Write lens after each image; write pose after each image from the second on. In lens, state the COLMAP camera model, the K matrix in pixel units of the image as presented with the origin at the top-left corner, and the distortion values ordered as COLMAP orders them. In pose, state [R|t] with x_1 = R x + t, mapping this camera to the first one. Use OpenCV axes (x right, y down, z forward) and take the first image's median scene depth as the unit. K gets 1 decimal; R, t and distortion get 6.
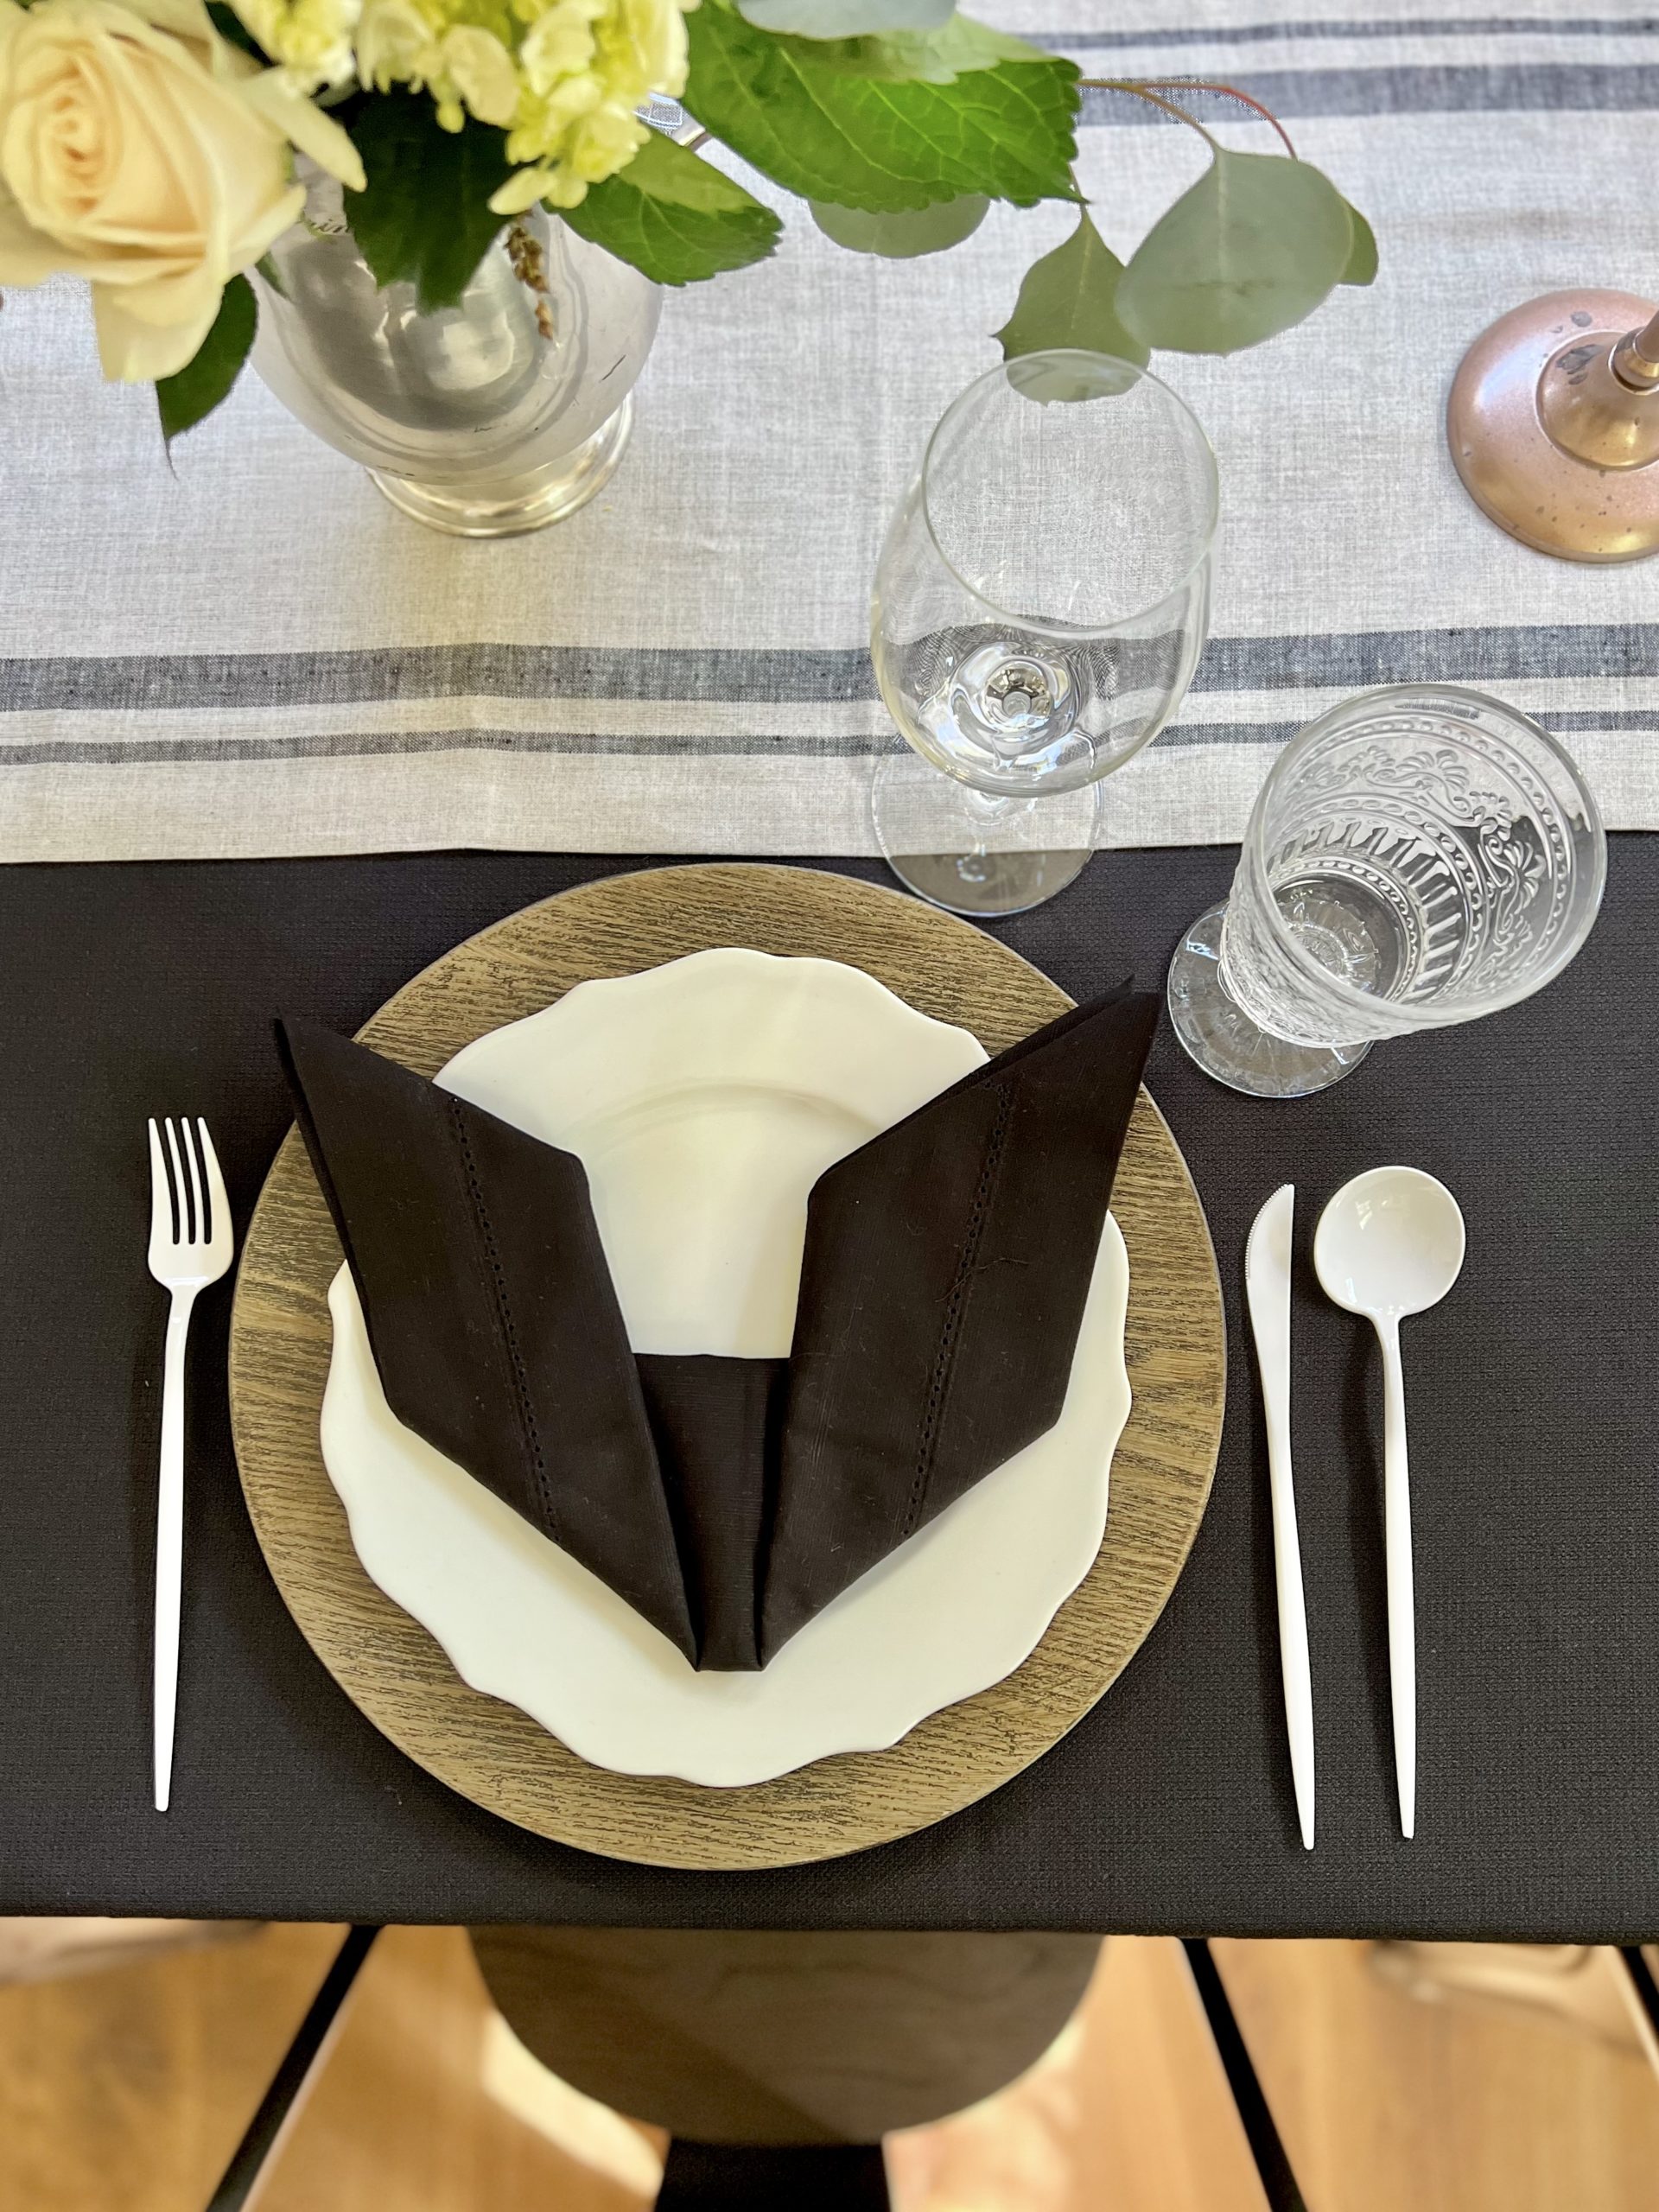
lens RADIAL K [[1678.3, 0, 829.5], [0, 1678.3, 1106.0], [0, 0, 1]] dist [0.061177, -0.083492]
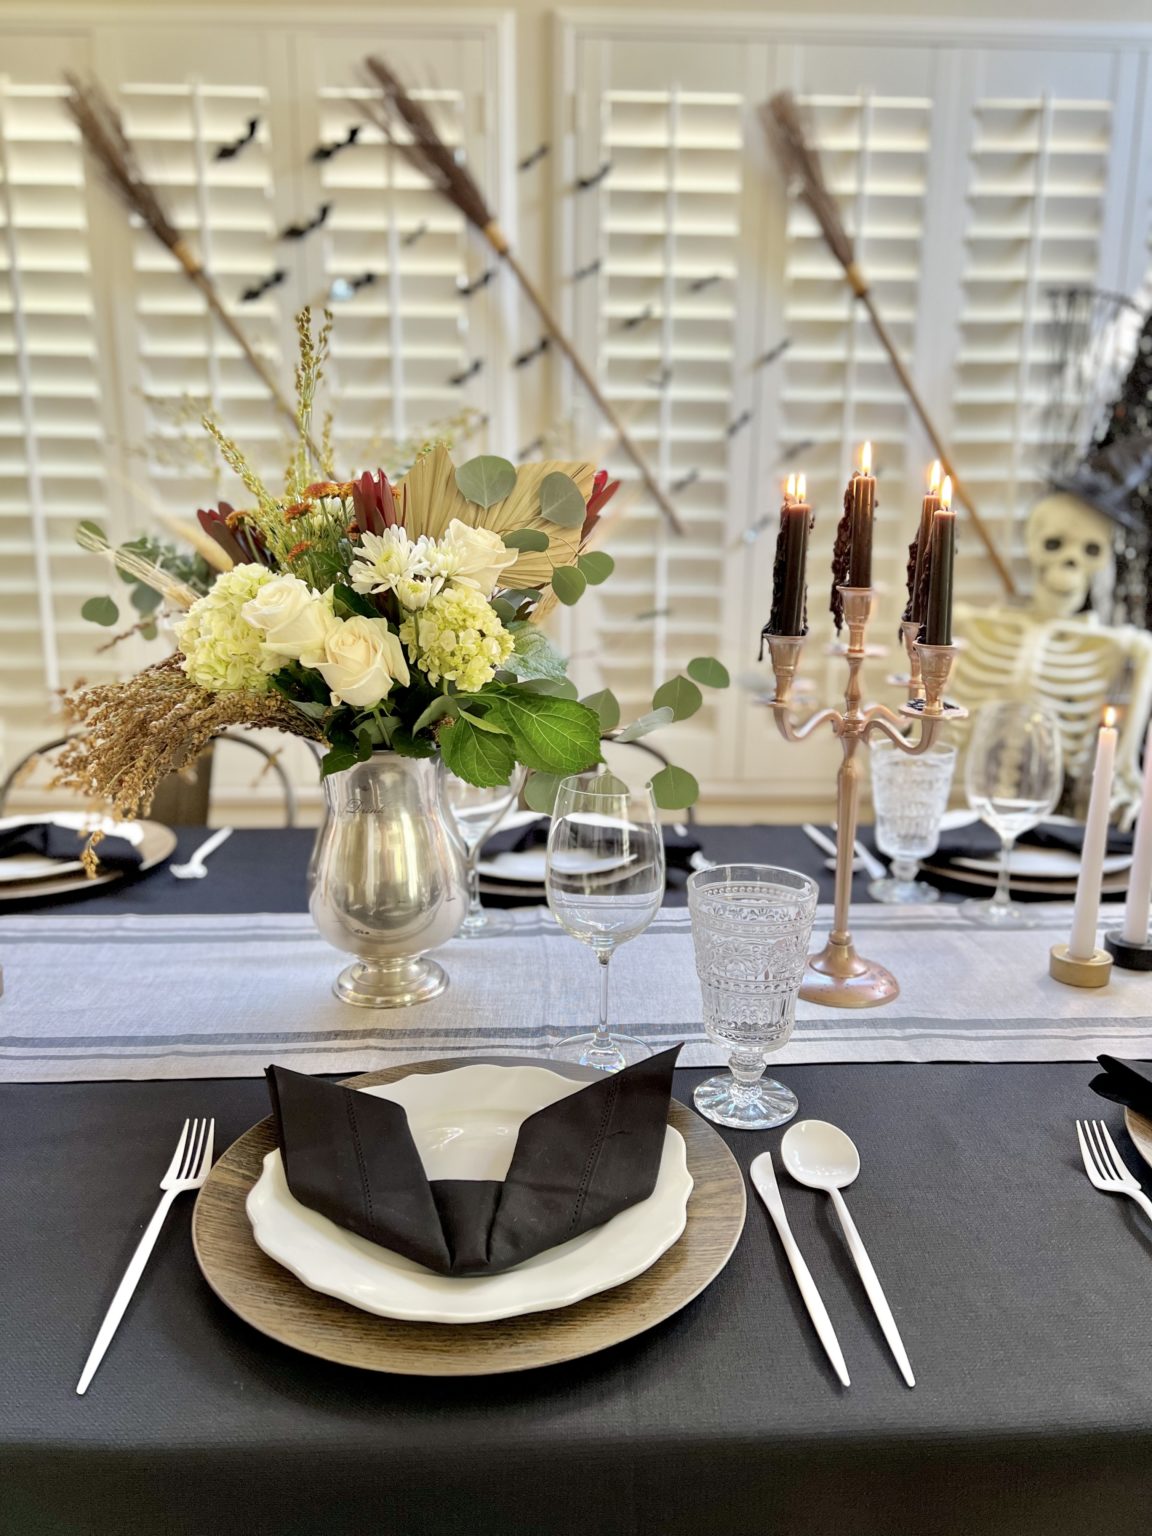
lens RADIAL K [[1141.3, 0, 576.0], [0, 1141.3, 768.0], [0, 0, 1]] dist [0.074962, -0.090597]
pose [[0.999210, 0.001658, 0.039702, -0.000671], [0.036236, 0.372022, -0.927516, 1.150566], [-0.016307, 0.928222, 0.371669, 0.106775]]
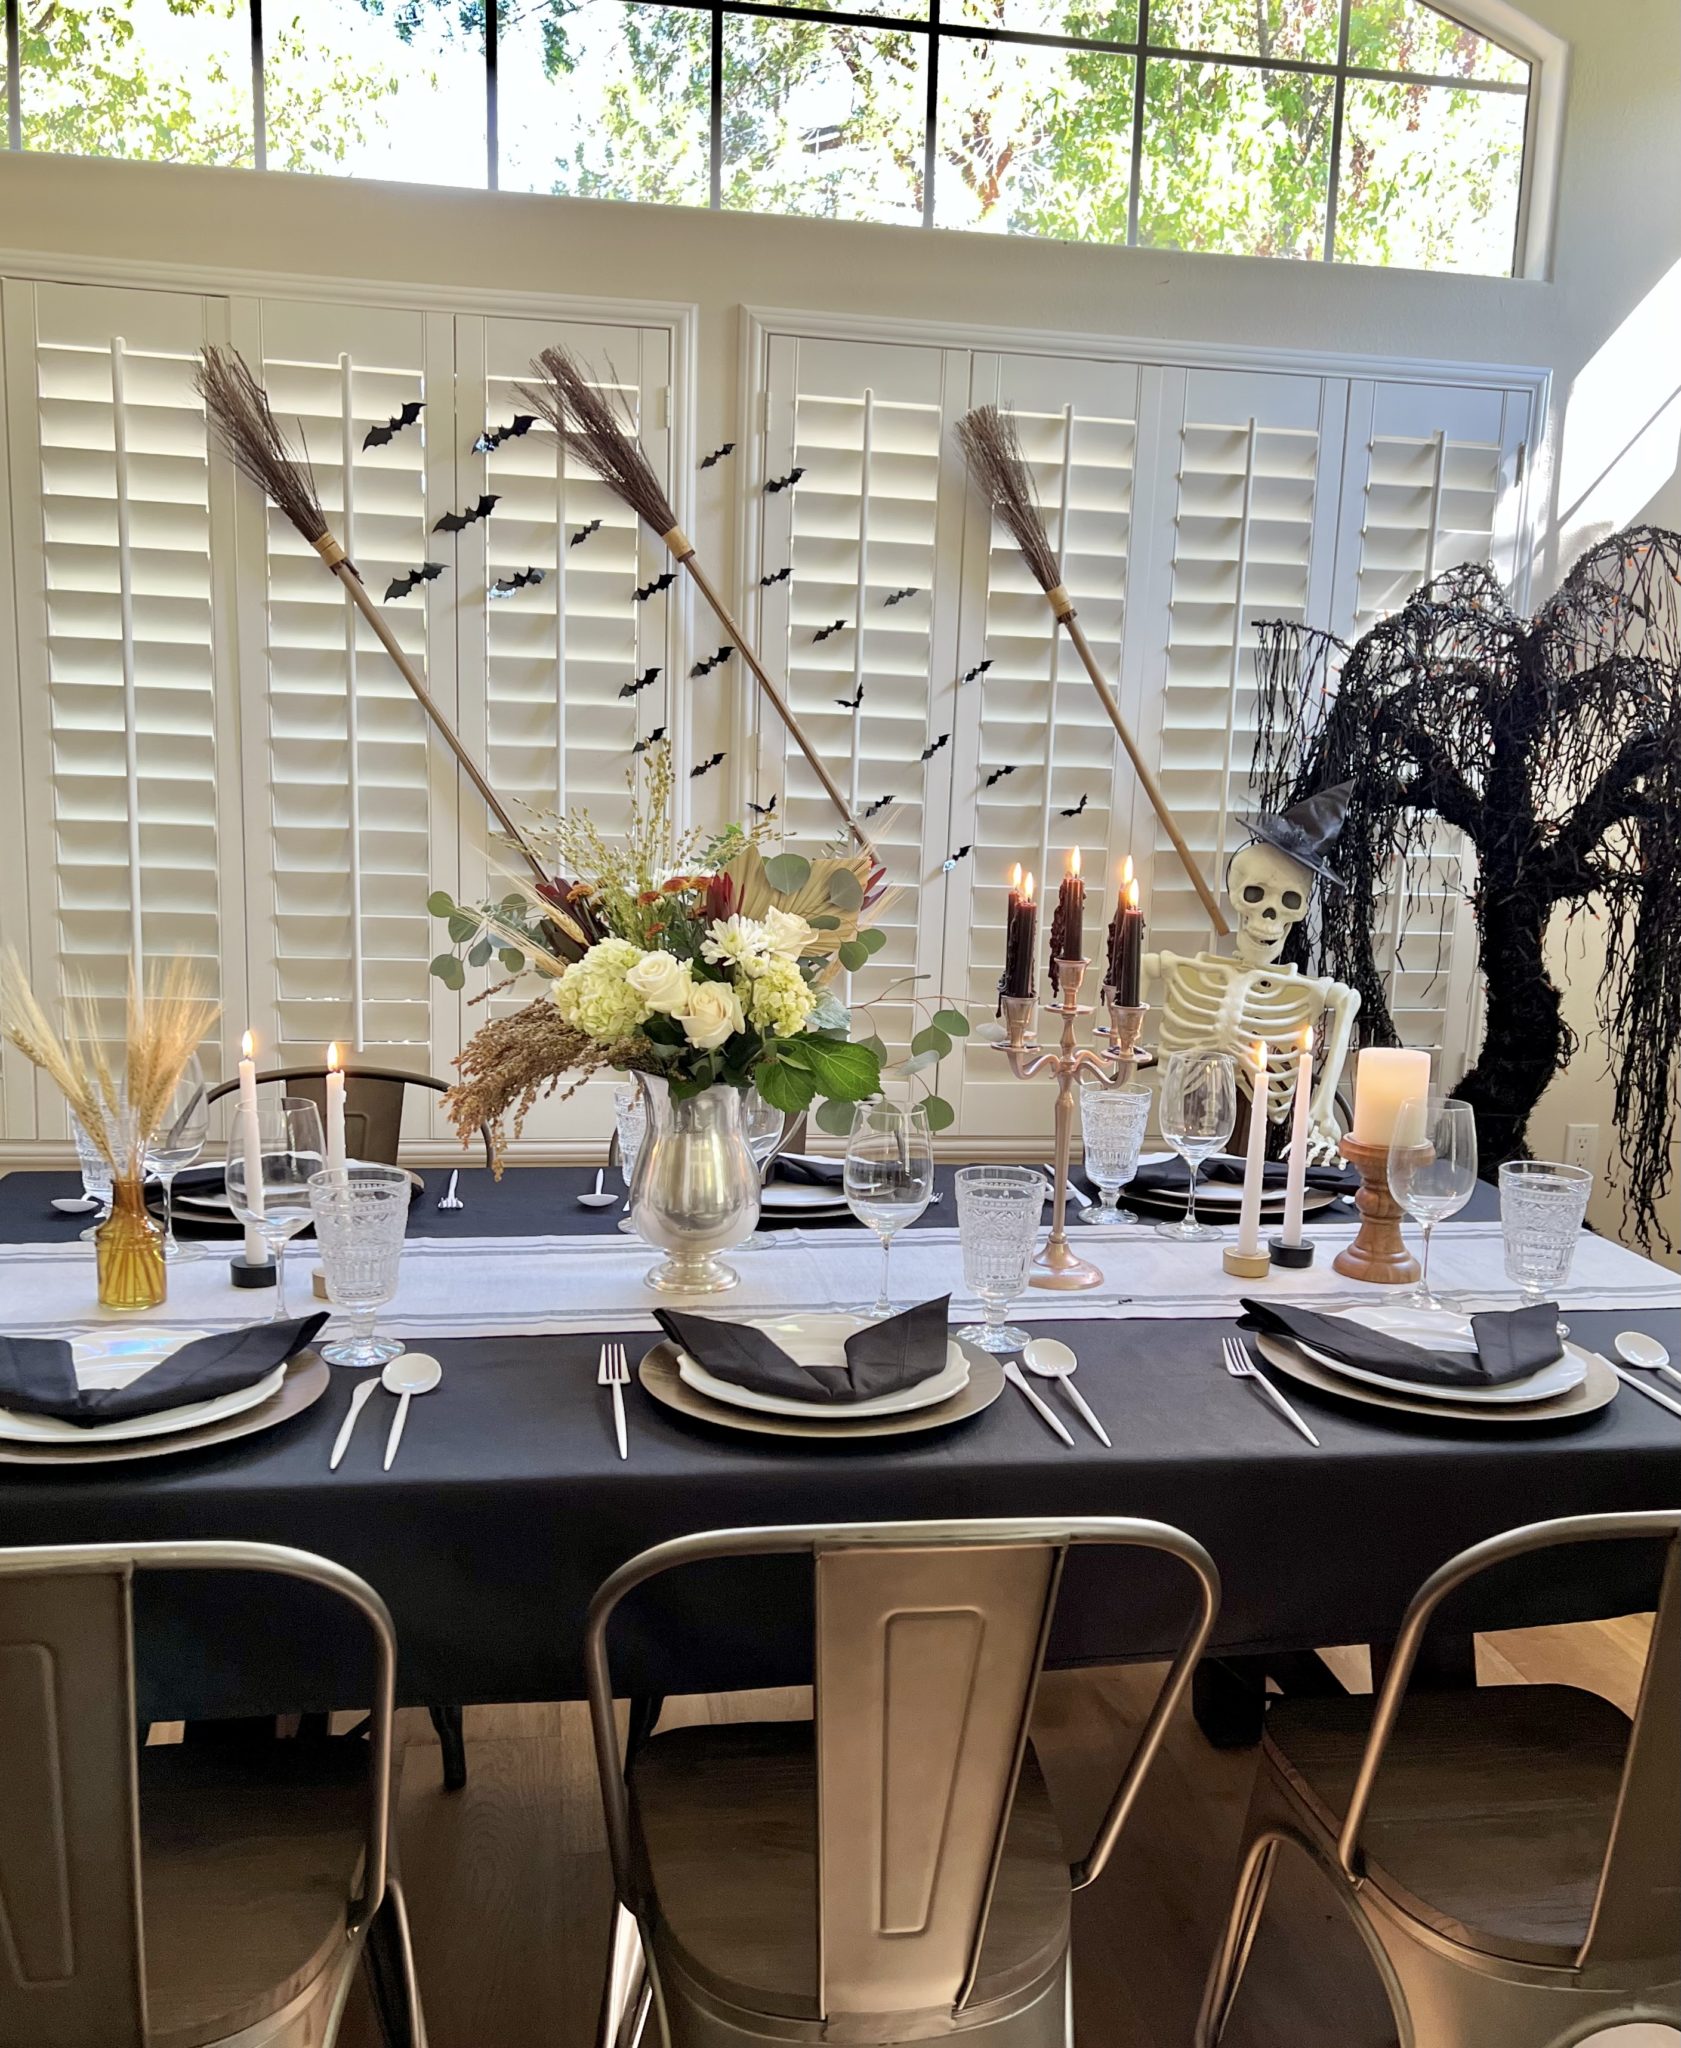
lens RADIAL K [[1775.1, 0, 878.7], [0, 1775.1, 1057.2], [0, 0, 1]] dist [0.140159, -0.002441]
pose [[0.983467, 0.011164, 0.180741, -0.503195], [0.167427, 0.324206, -0.931052, 2.696843], [-0.068992, 0.945920, 0.316977, -0.406495]]
